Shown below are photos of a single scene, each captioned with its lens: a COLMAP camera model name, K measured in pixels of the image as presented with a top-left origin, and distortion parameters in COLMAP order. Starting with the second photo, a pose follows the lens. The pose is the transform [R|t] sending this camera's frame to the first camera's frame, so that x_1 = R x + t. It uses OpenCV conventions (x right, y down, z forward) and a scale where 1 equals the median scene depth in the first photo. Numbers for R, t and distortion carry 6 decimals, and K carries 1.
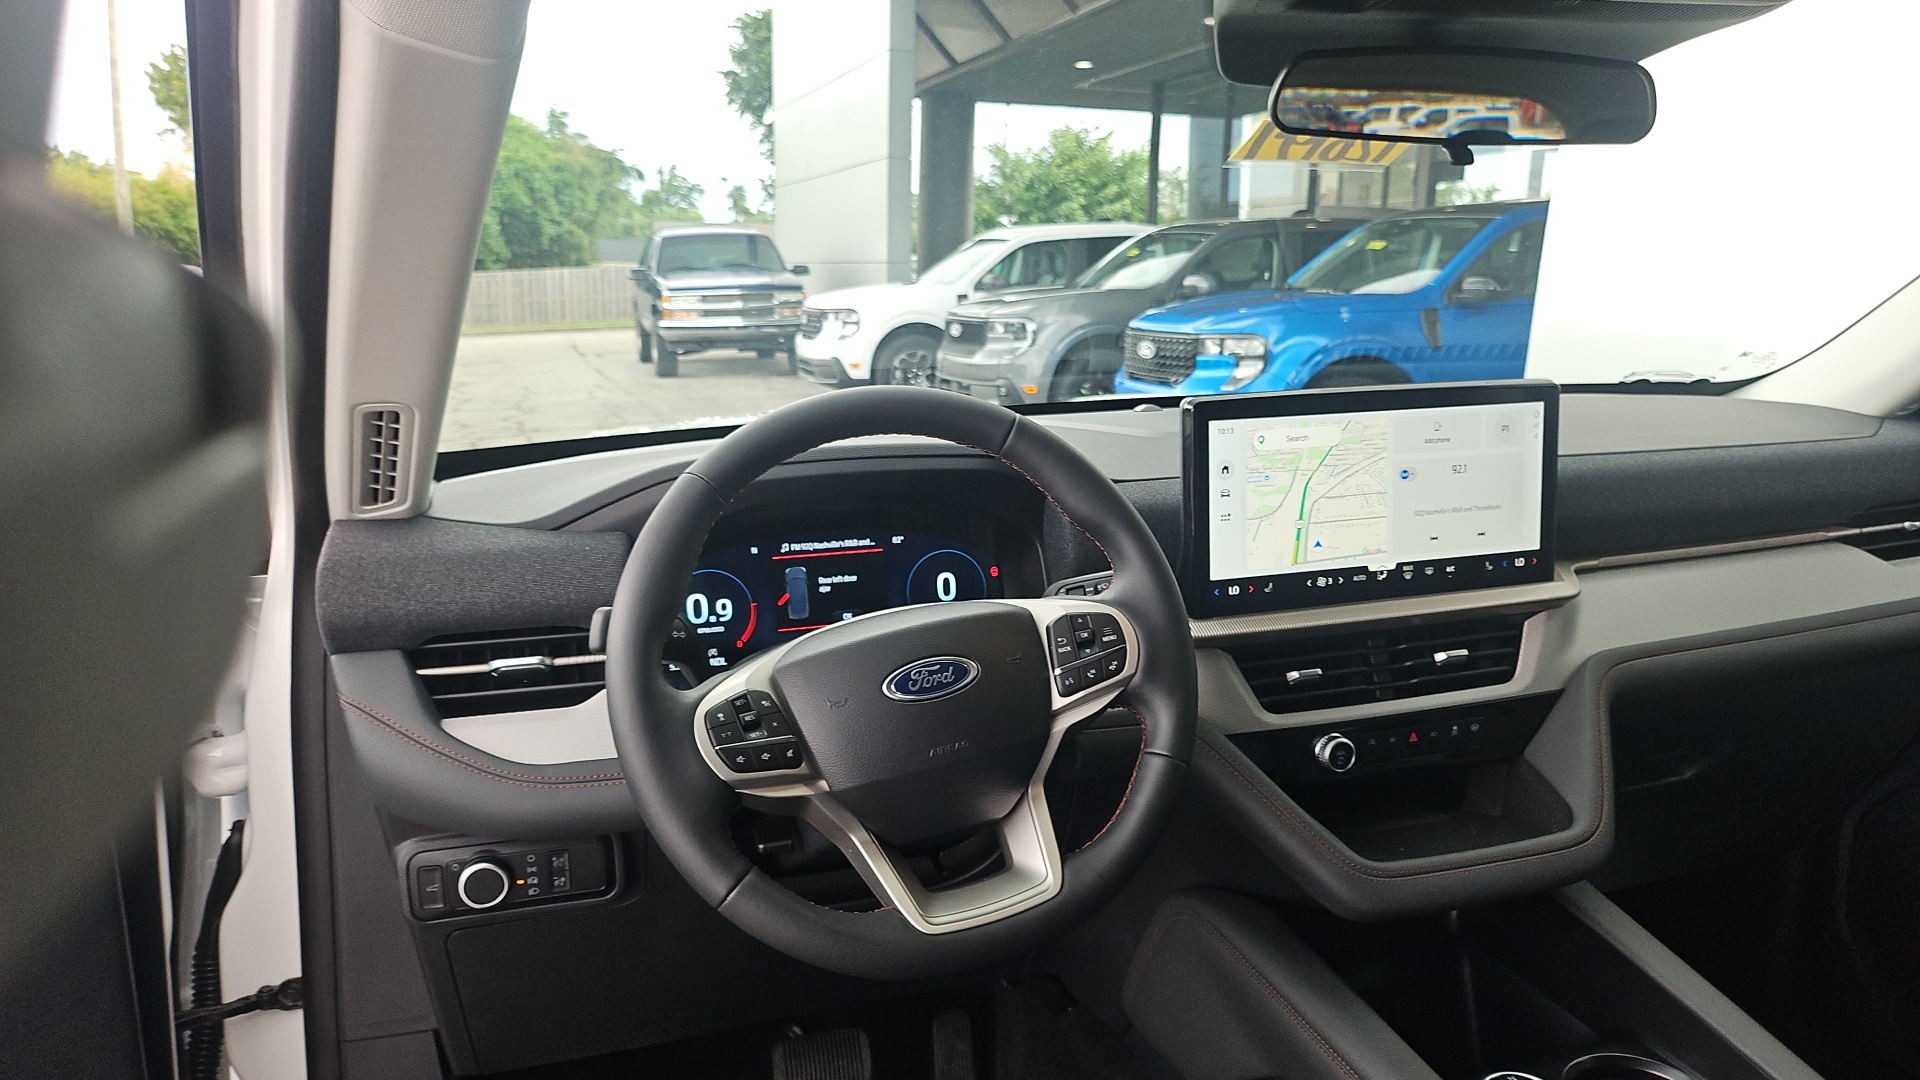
lens RADIAL K [[1376.5, 0, 955.0], [0, 1376.5, 548.4], [0, 0, 1]] dist [0.062752, -0.069503]
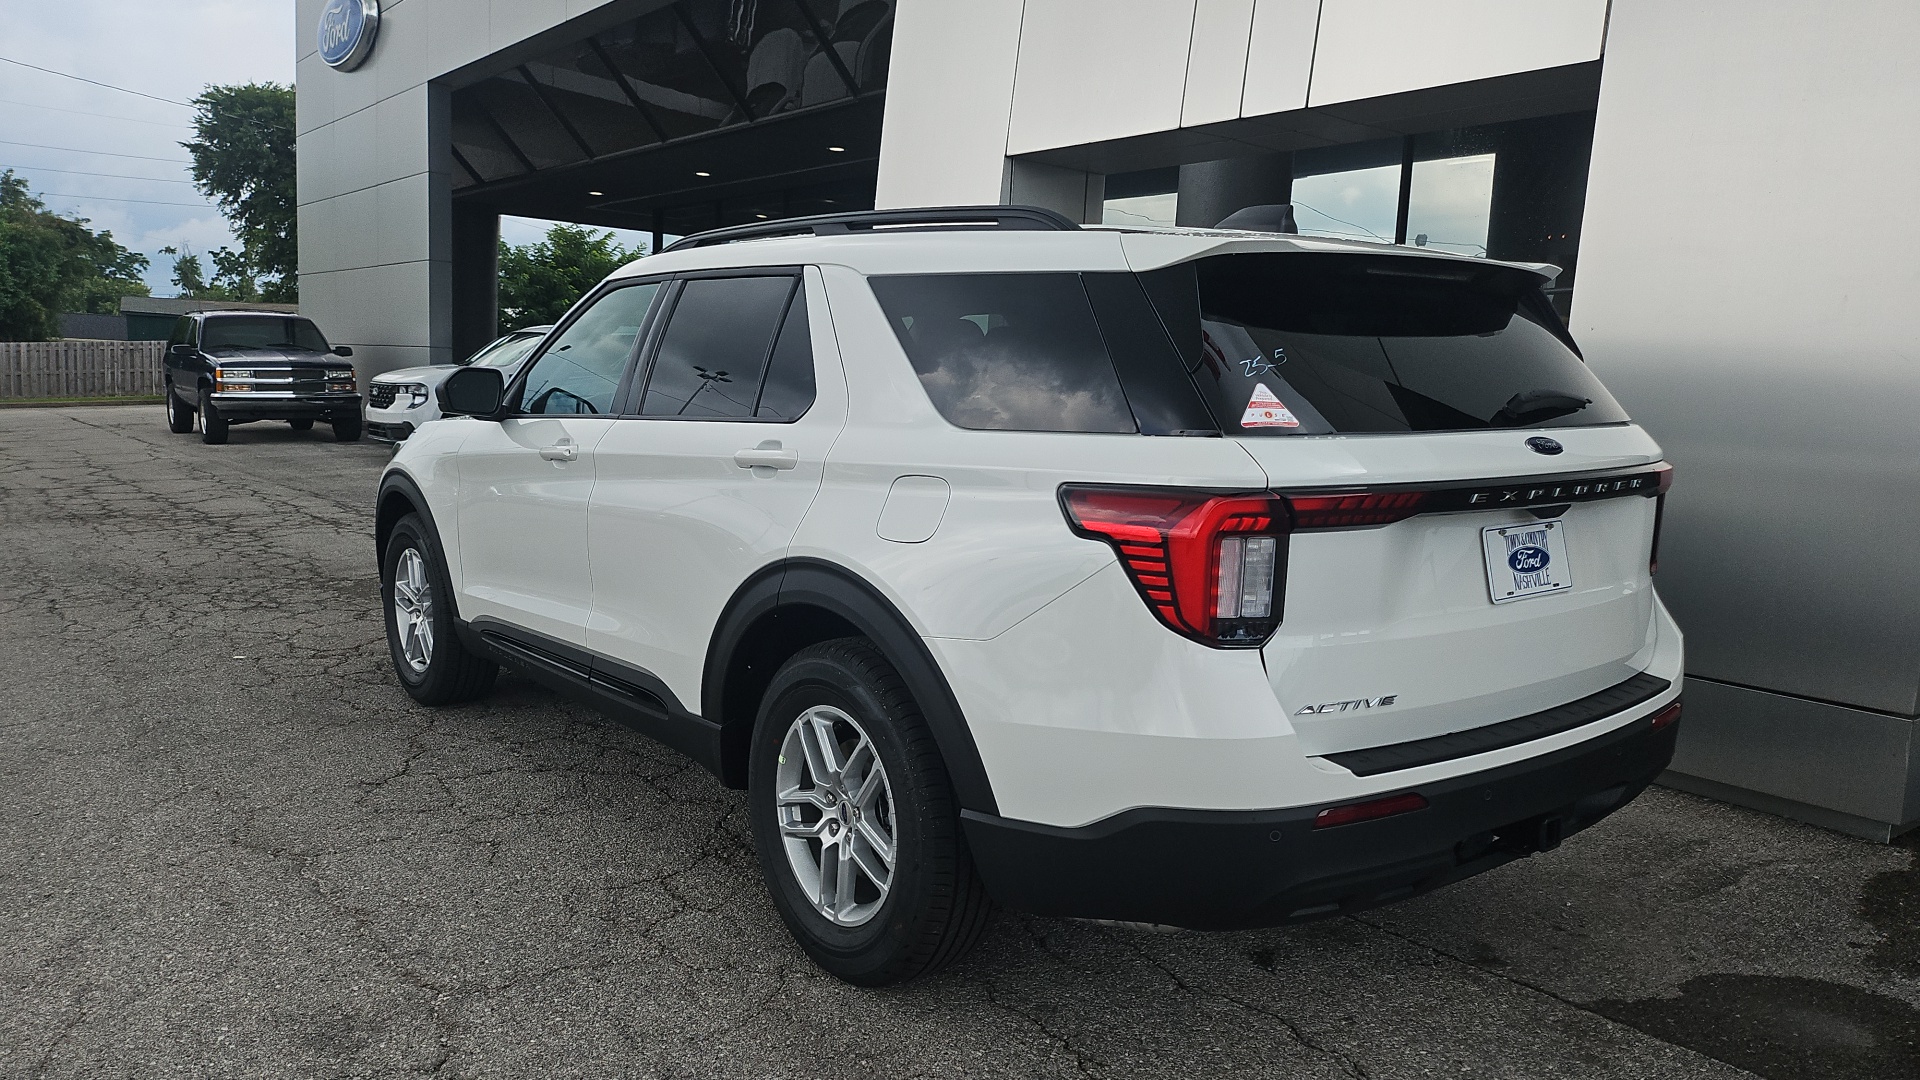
lens RADIAL K [[1376.5, 0, 955.0], [0, 1376.5, 550.2], [0, 0, 1]] dist [0.062752, -0.069503]
pose [[0.936705, -0.019369, 0.349584, -0.046699], [0.042030, 0.997469, -0.057355, 0.049979], [-0.347588, 0.068418, 0.935148, -0.241463]]
